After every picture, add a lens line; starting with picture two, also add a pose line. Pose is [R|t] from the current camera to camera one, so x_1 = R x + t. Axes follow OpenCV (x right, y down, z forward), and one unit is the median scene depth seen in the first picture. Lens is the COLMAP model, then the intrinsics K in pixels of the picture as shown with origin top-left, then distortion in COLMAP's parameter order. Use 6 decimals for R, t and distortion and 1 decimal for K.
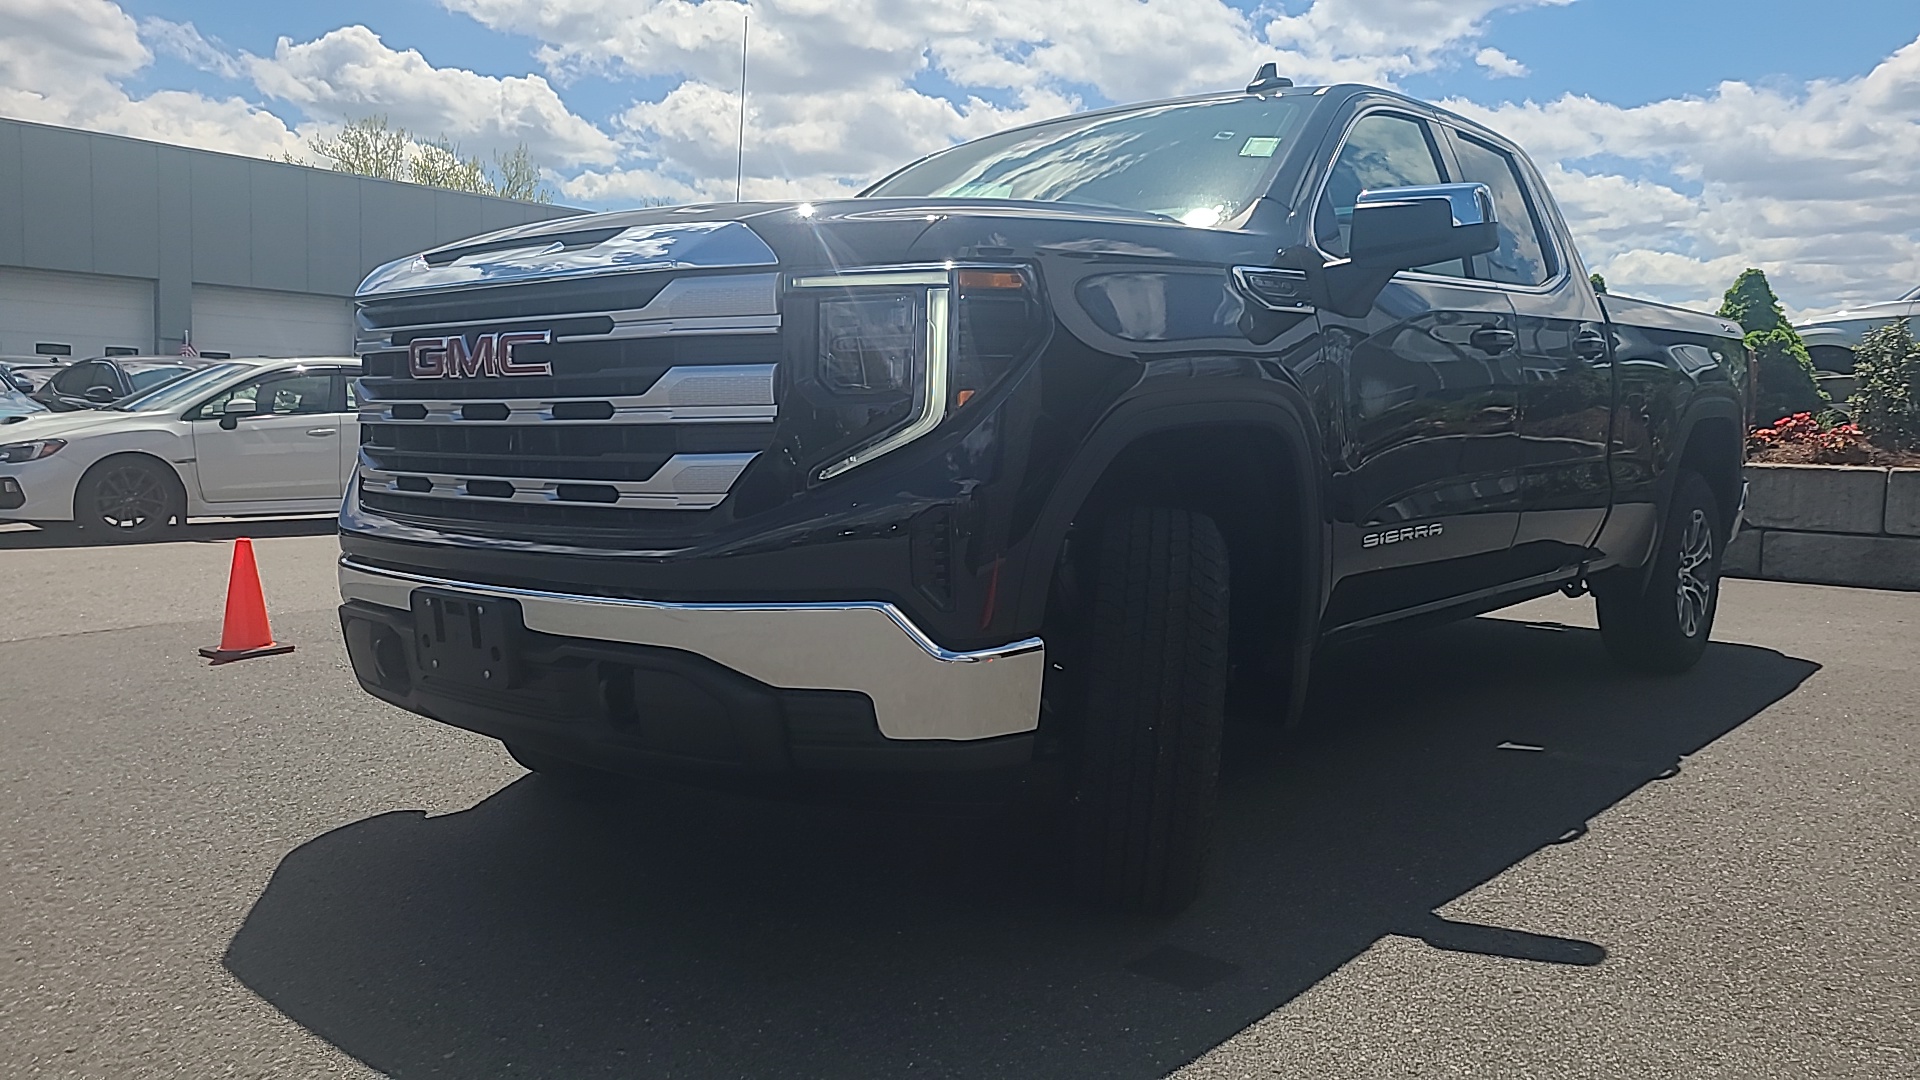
lens RADIAL K [[1444.9, 0, 960.9], [0, 1444.9, 500.9], [0, 0, 1]] dist [0.065789, -0.042862]
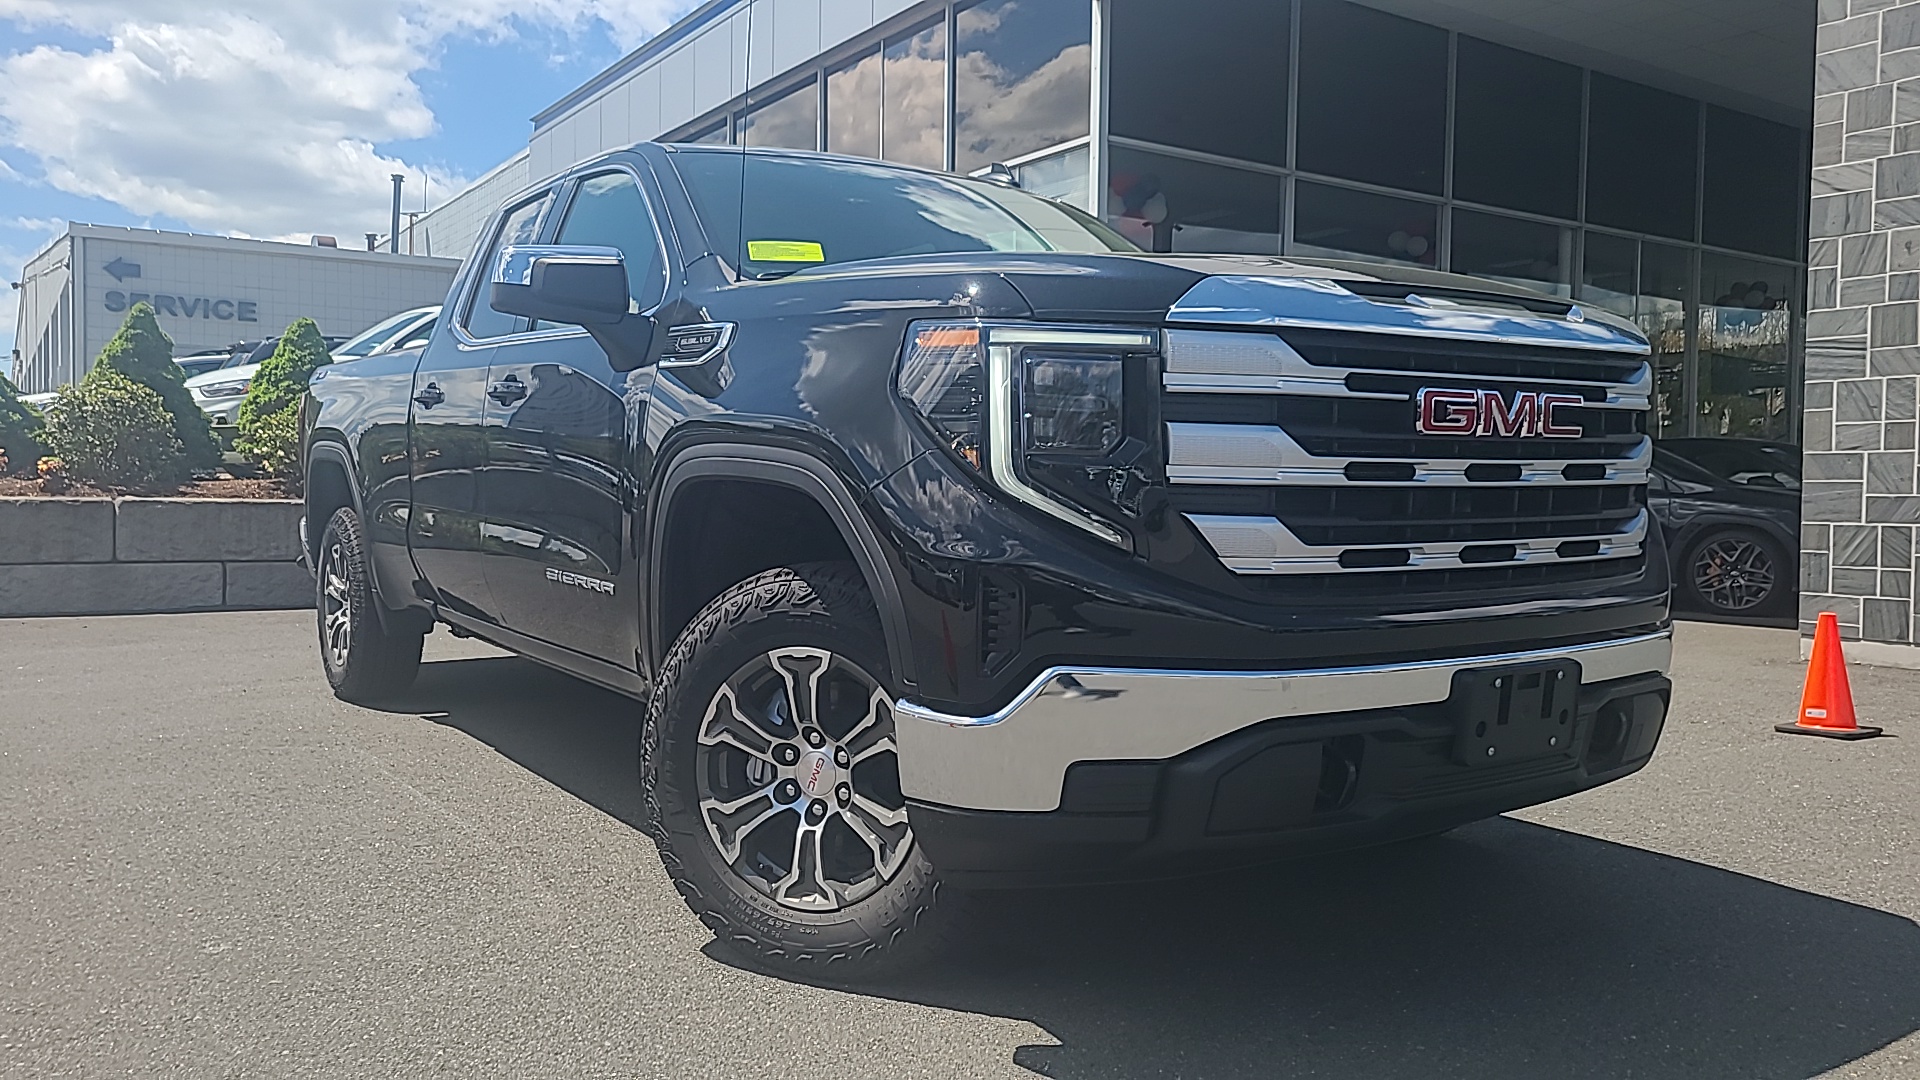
lens RADIAL K [[1444.9, 0, 946.2], [0, 1444.9, 532.5], [0, 0, 1]] dist [0.065789, -0.042862]
pose [[0.244313, -0.045798, 0.968614, -0.318033], [0.043297, 0.998403, 0.036286, -0.017280], [-0.968729, 0.033073, 0.245906, 0.266101]]
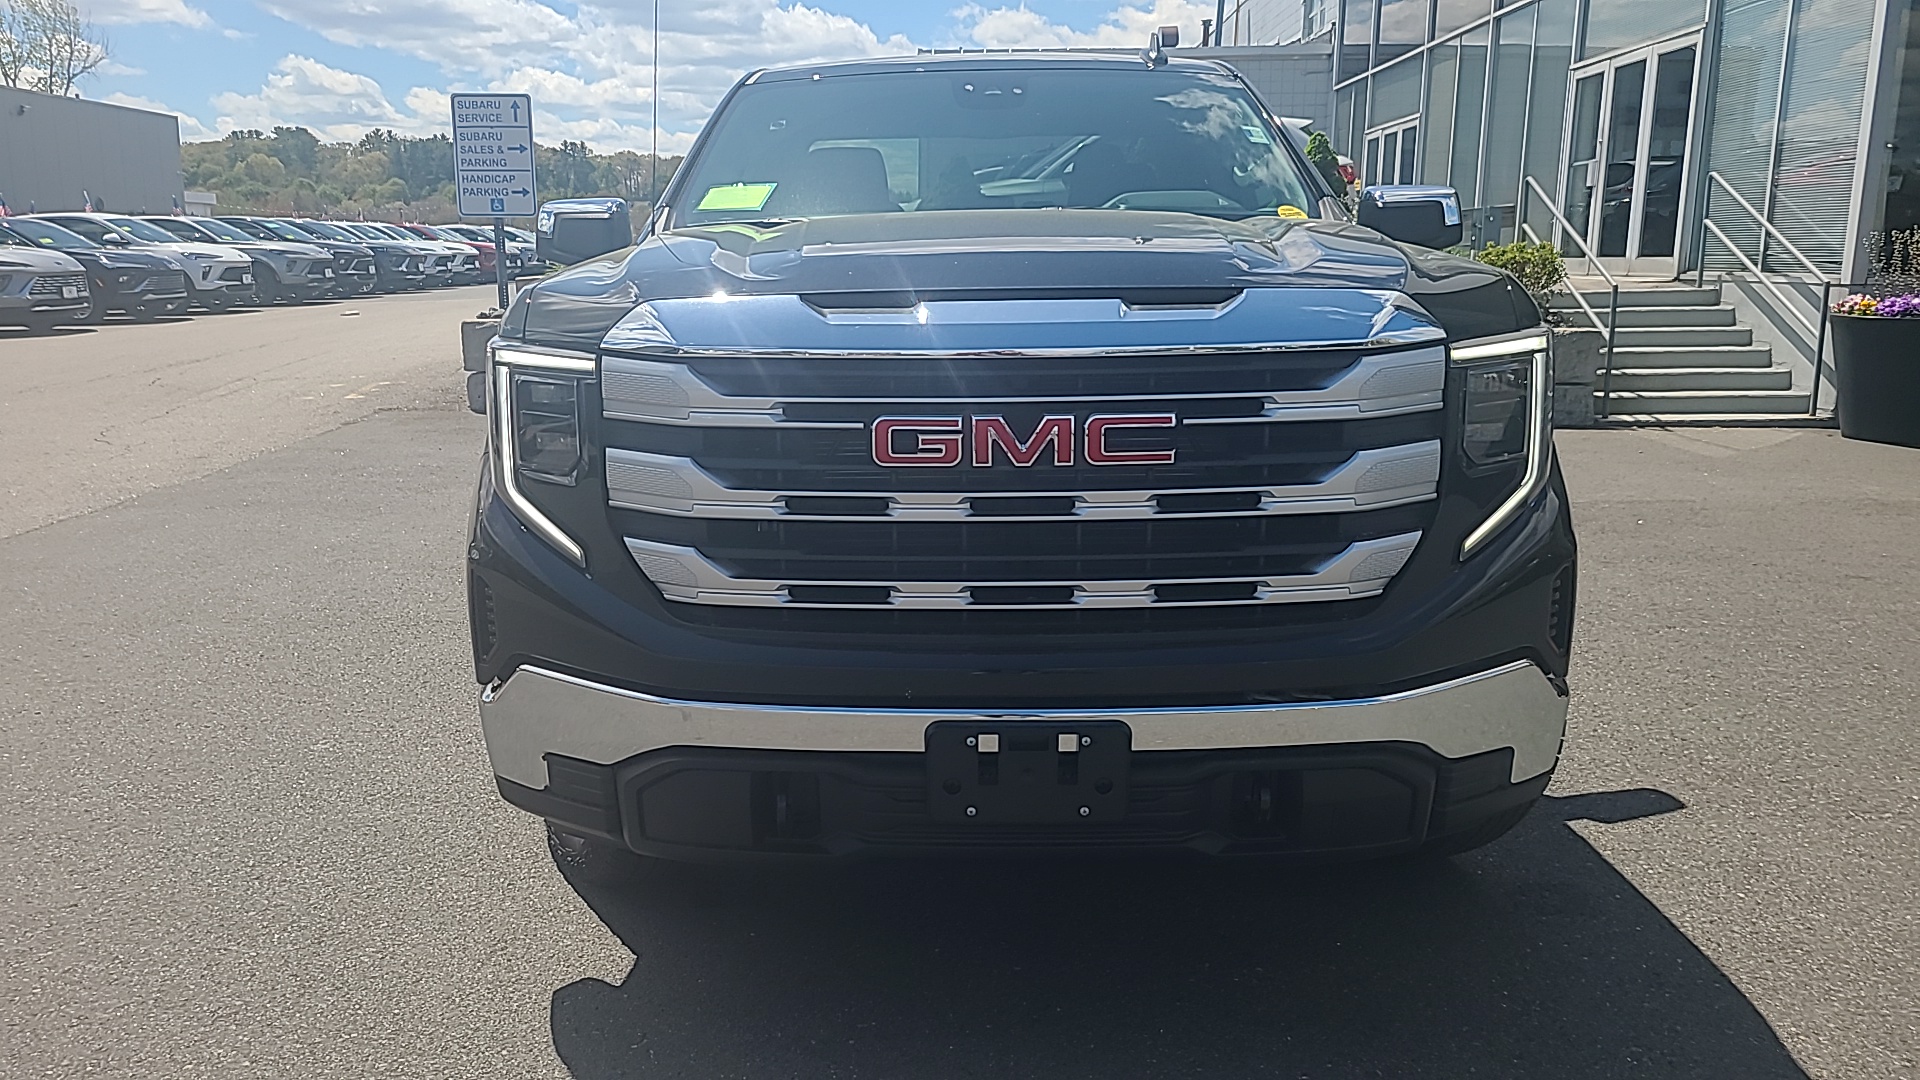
lens RADIAL K [[1444.9, 0, 915.5], [0, 1444.9, 525.5], [0, 0, 1]] dist [0.065789, -0.042862]
pose [[0.765065, -0.138831, 0.628809, -0.212514], [0.047340, 0.985967, 0.160088, -0.043966], [-0.642210, -0.092710, 0.760901, 0.098907]]
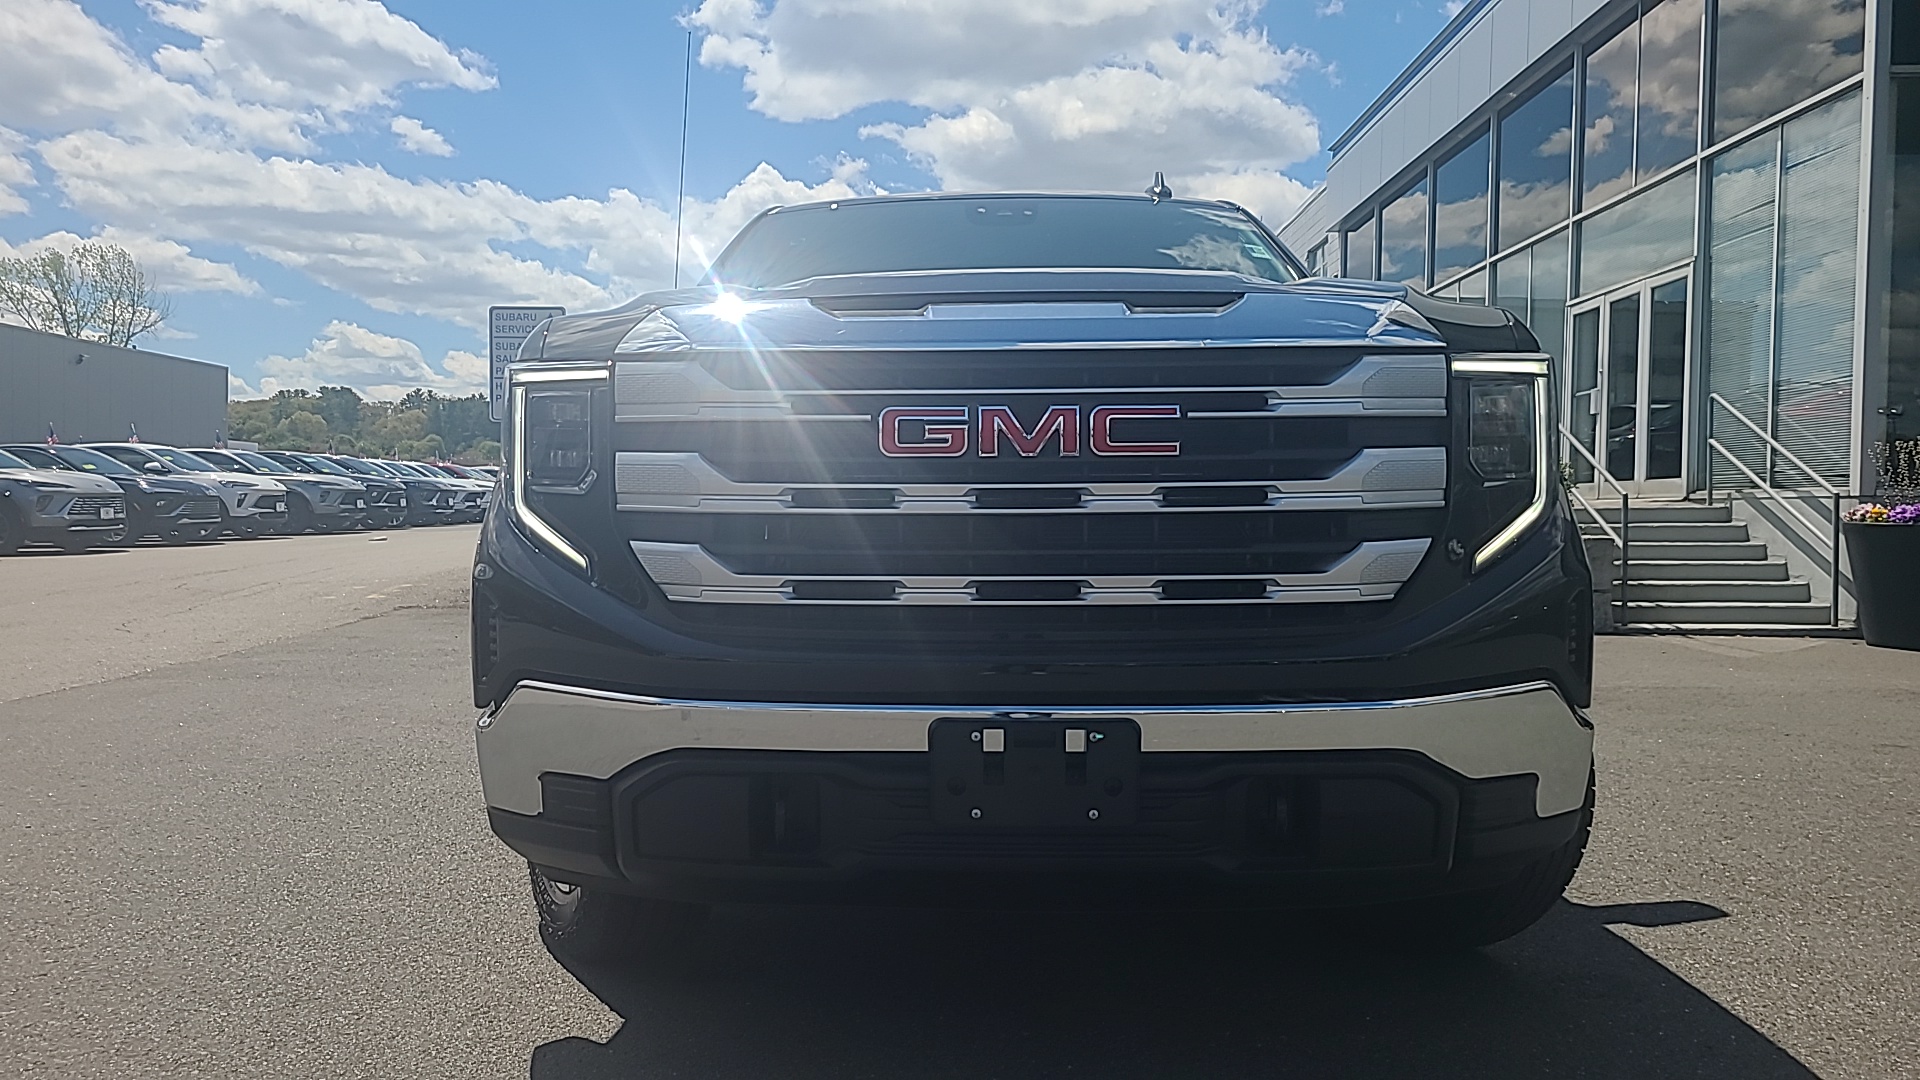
lens RADIAL K [[1444.9, 0, 914.6], [0, 1444.9, 543.4], [0, 0, 1]] dist [0.065789, -0.042862]
pose [[0.774110, -0.026866, 0.632481, -0.213823], [0.038216, 0.999260, -0.004328, -0.008219], [-0.631897, 0.027521, 0.774564, 0.097088]]
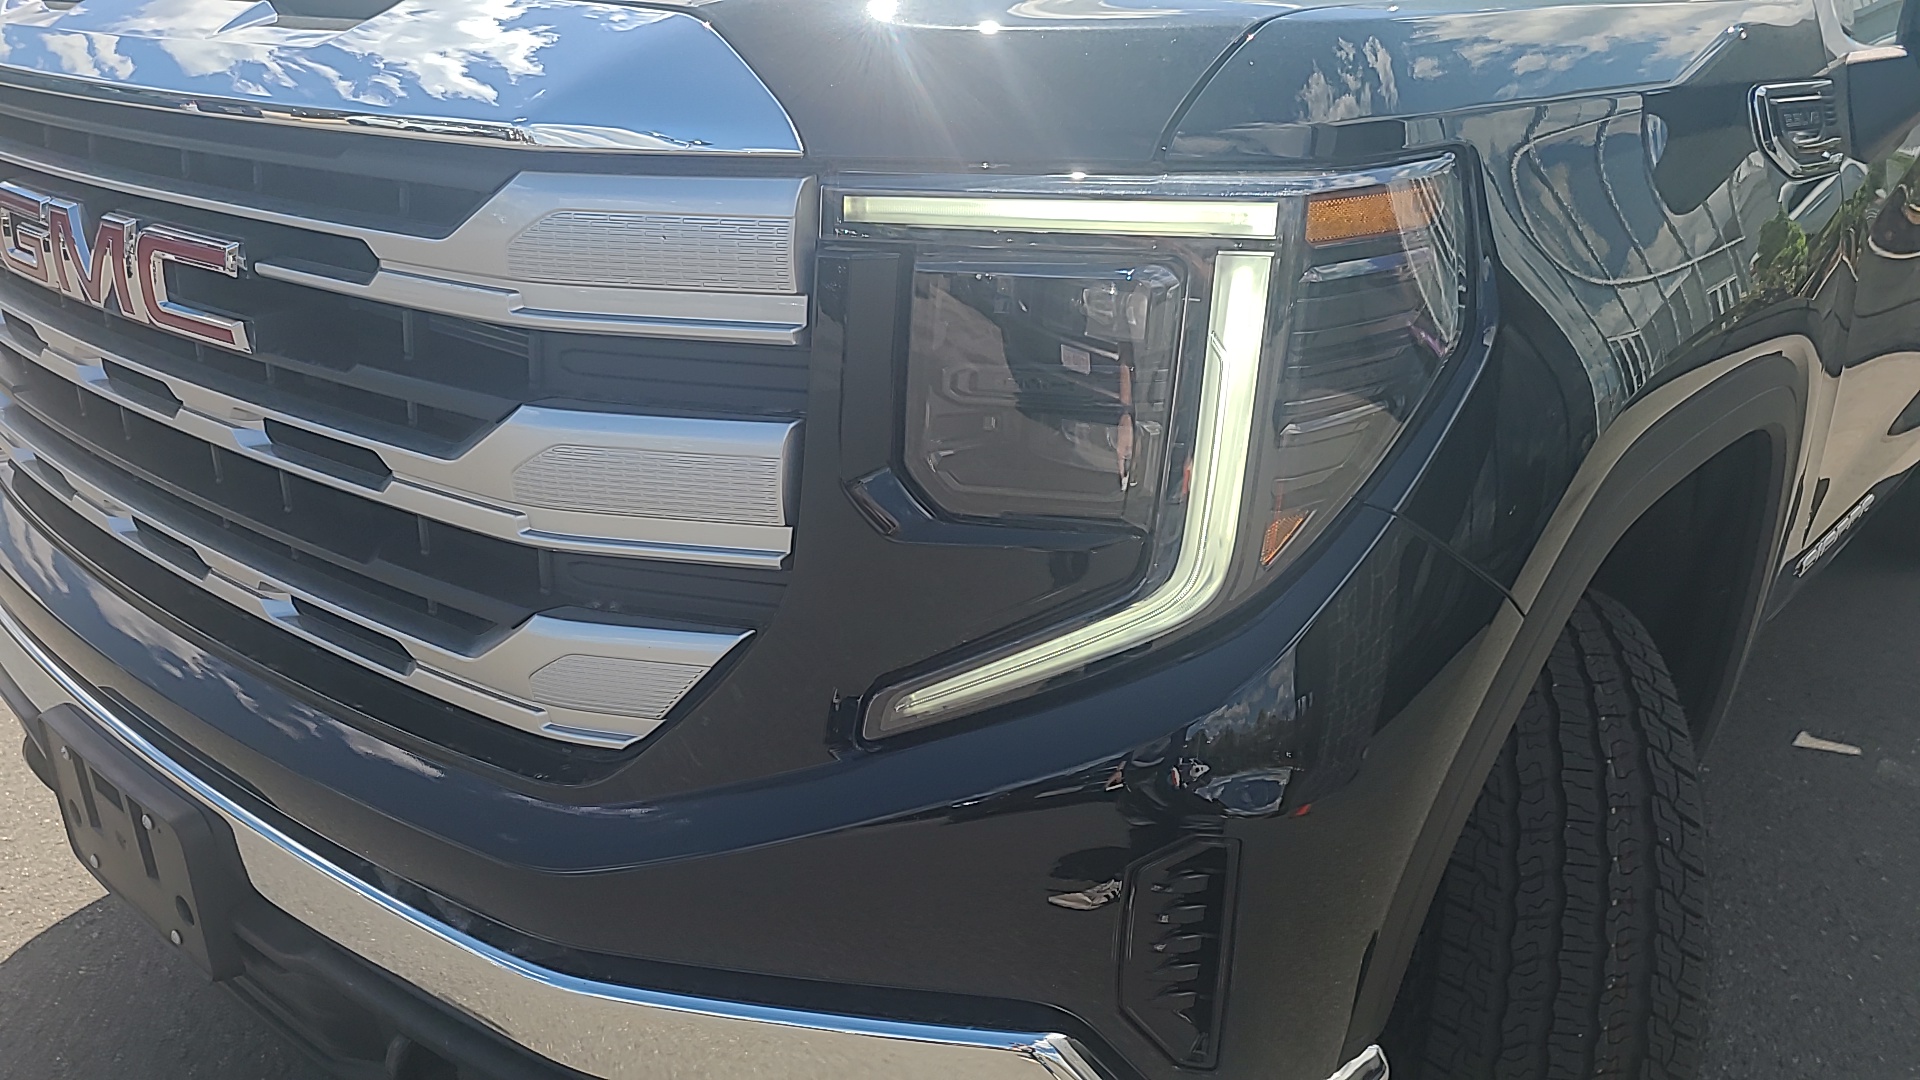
lens RADIAL K [[1444.9, 0, 941.4], [0, 1444.9, 542.0], [0, 0, 1]] dist [0.065789, -0.042862]
pose [[0.998930, 0.045488, 0.008380, -0.018750], [-0.046075, 0.962687, 0.266666, -0.034992], [0.004063, -0.266767, 0.963752, 0.130377]]
